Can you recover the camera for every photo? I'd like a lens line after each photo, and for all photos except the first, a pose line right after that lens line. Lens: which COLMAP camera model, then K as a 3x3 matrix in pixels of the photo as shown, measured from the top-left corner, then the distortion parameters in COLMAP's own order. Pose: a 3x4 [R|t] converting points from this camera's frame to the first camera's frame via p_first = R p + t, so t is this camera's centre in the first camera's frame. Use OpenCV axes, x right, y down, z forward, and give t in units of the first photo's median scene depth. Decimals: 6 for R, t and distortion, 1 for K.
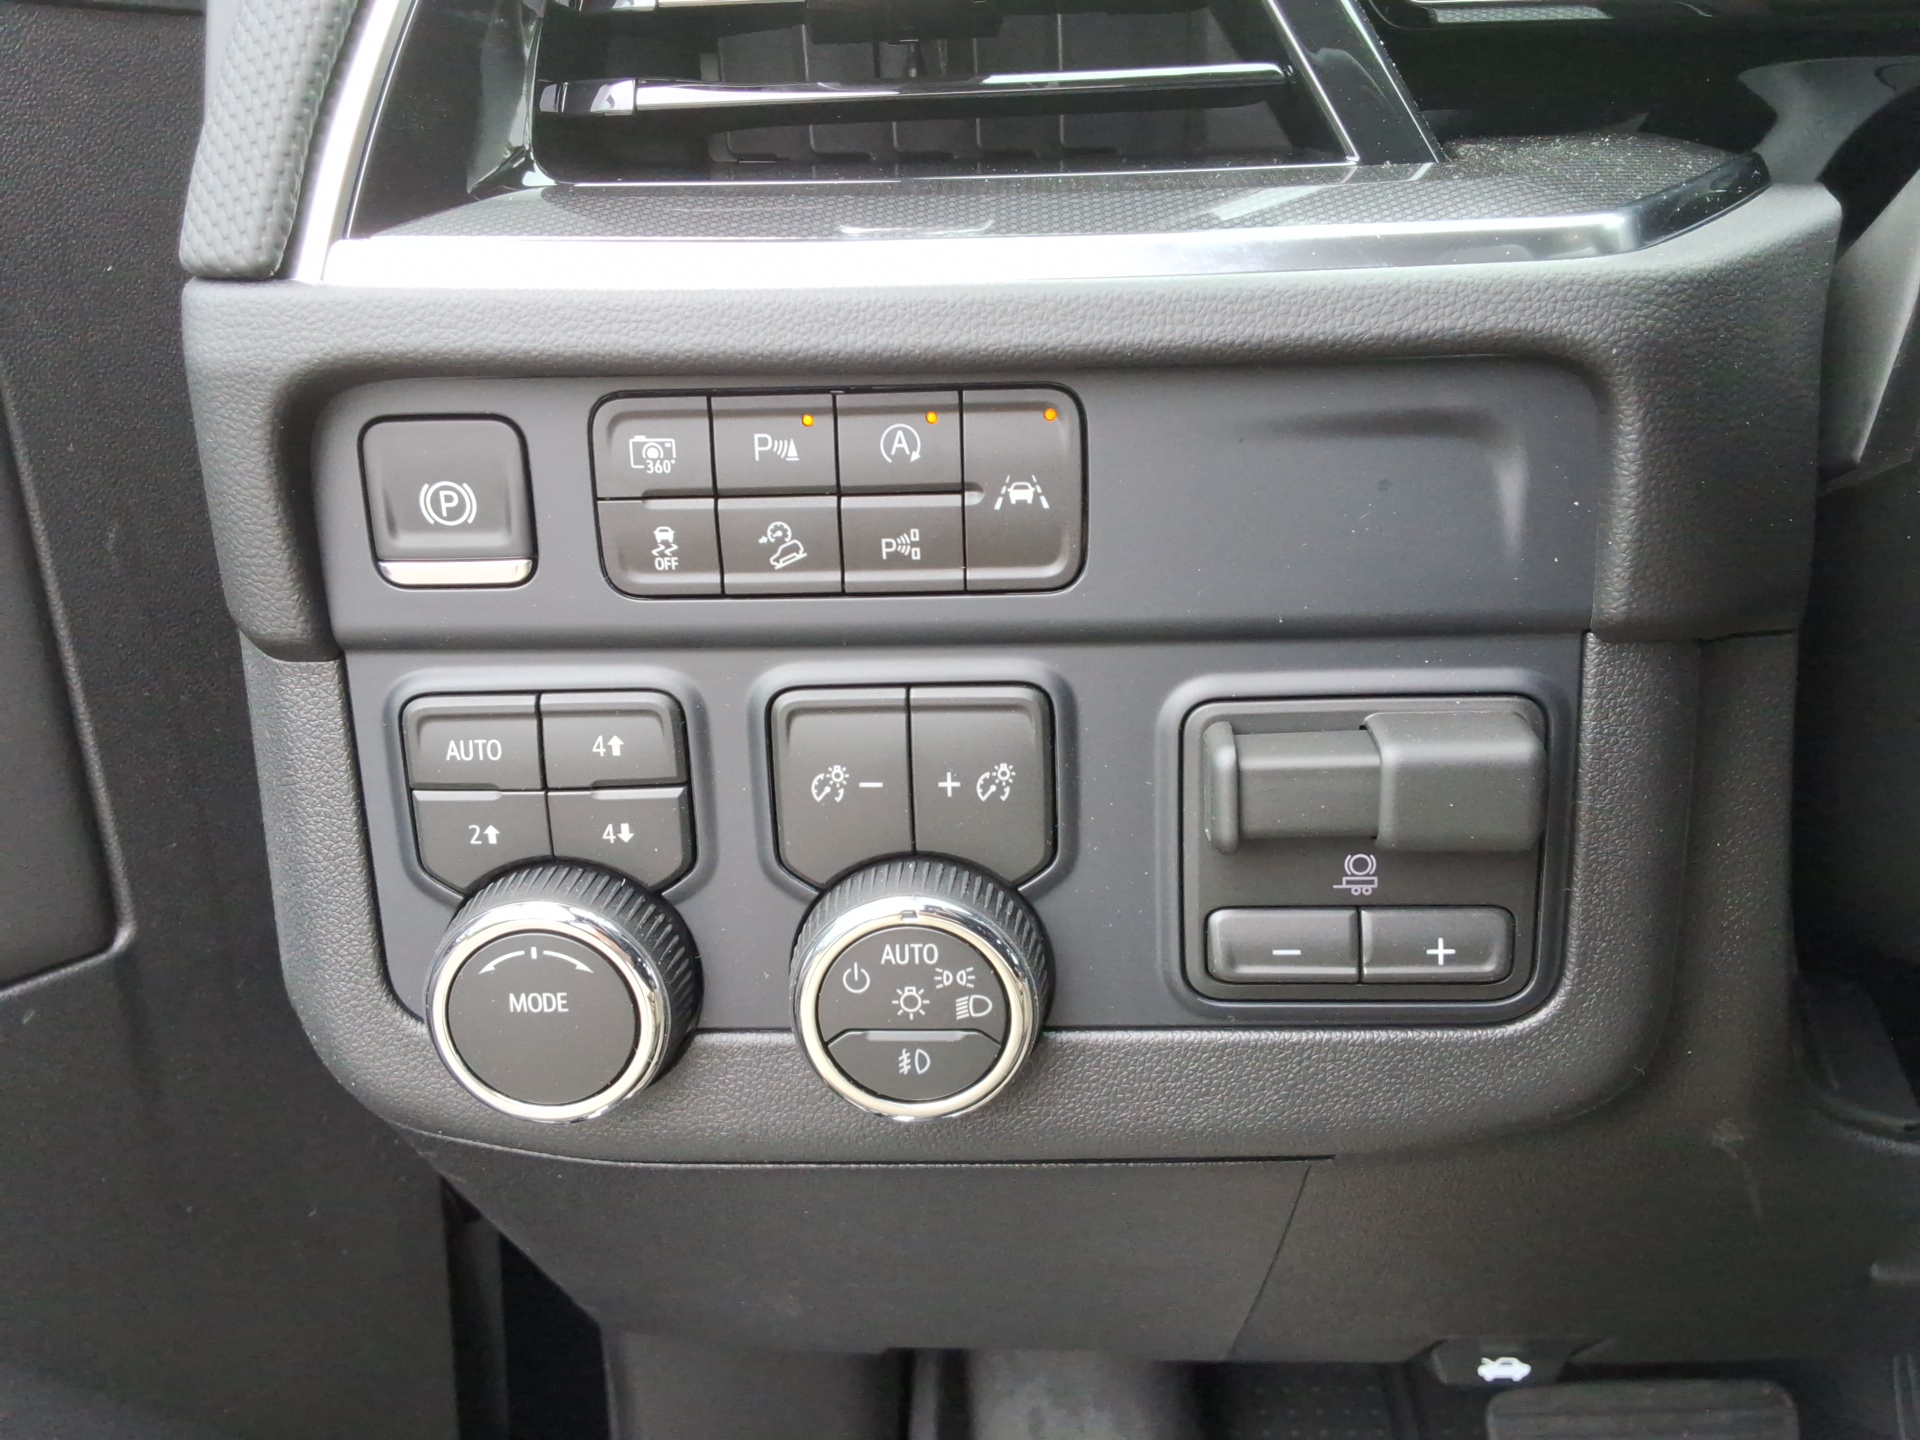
lens RADIAL K [[1520.1, 0, 972.9], [0, 1520.1, 710.4], [0, 0, 1]] dist [0.116444, -0.184908]
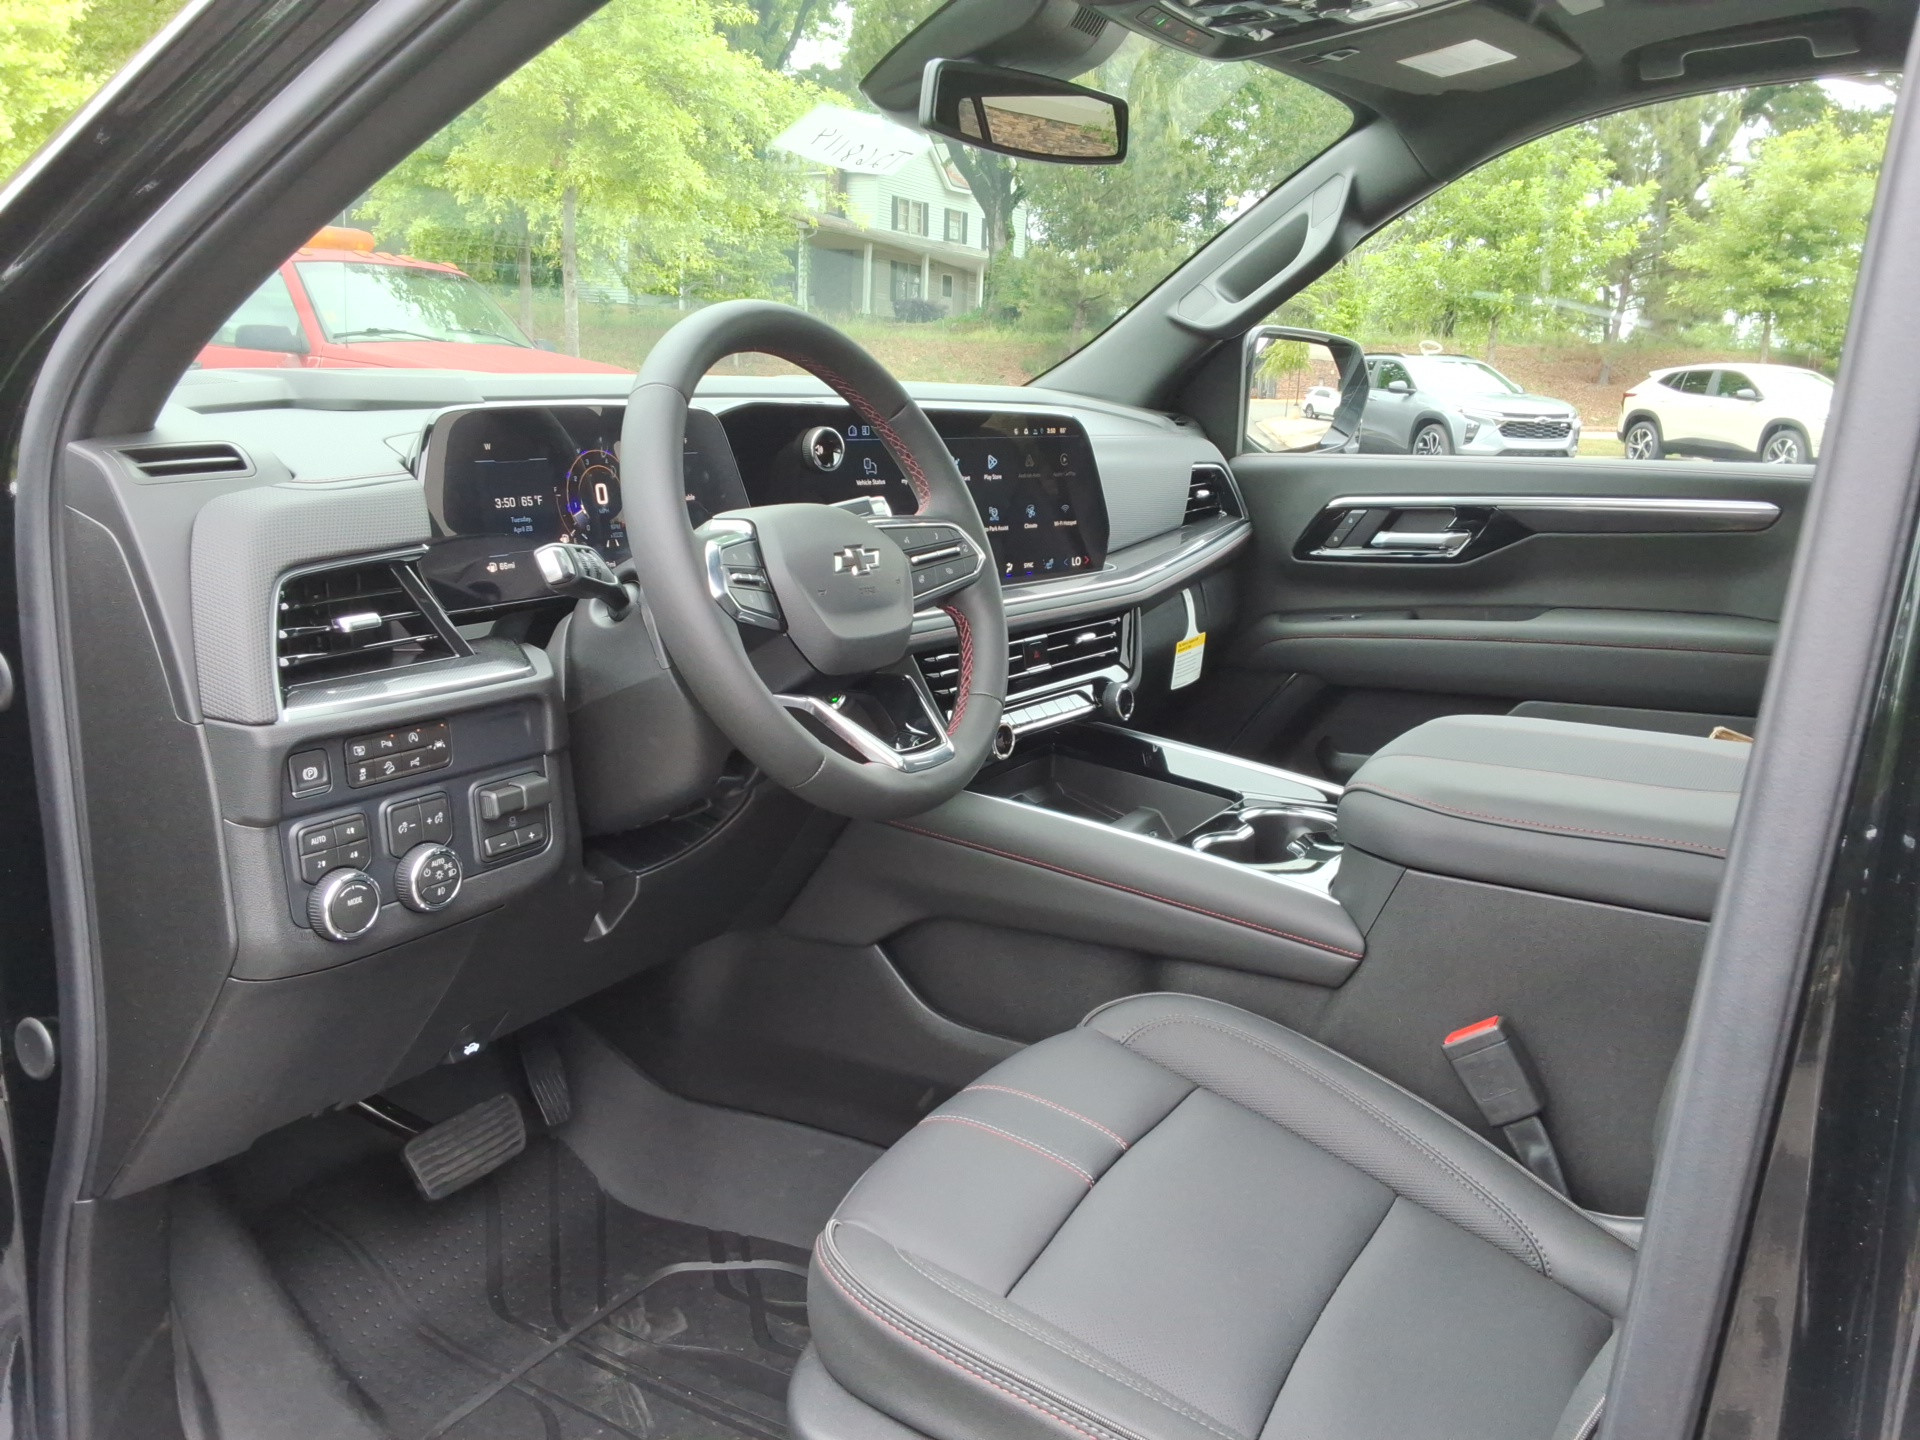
lens RADIAL K [[1520.1, 0, 972.9], [0, 1520.1, 710.4], [0, 0, 1]] dist [0.116444, -0.184908]
pose [[0.468894, -0.135973, 0.872725, -2.811888], [0.259580, 0.965659, 0.010986, 0.094179], [-0.844249, 0.221391, 0.488088, -2.203198]]
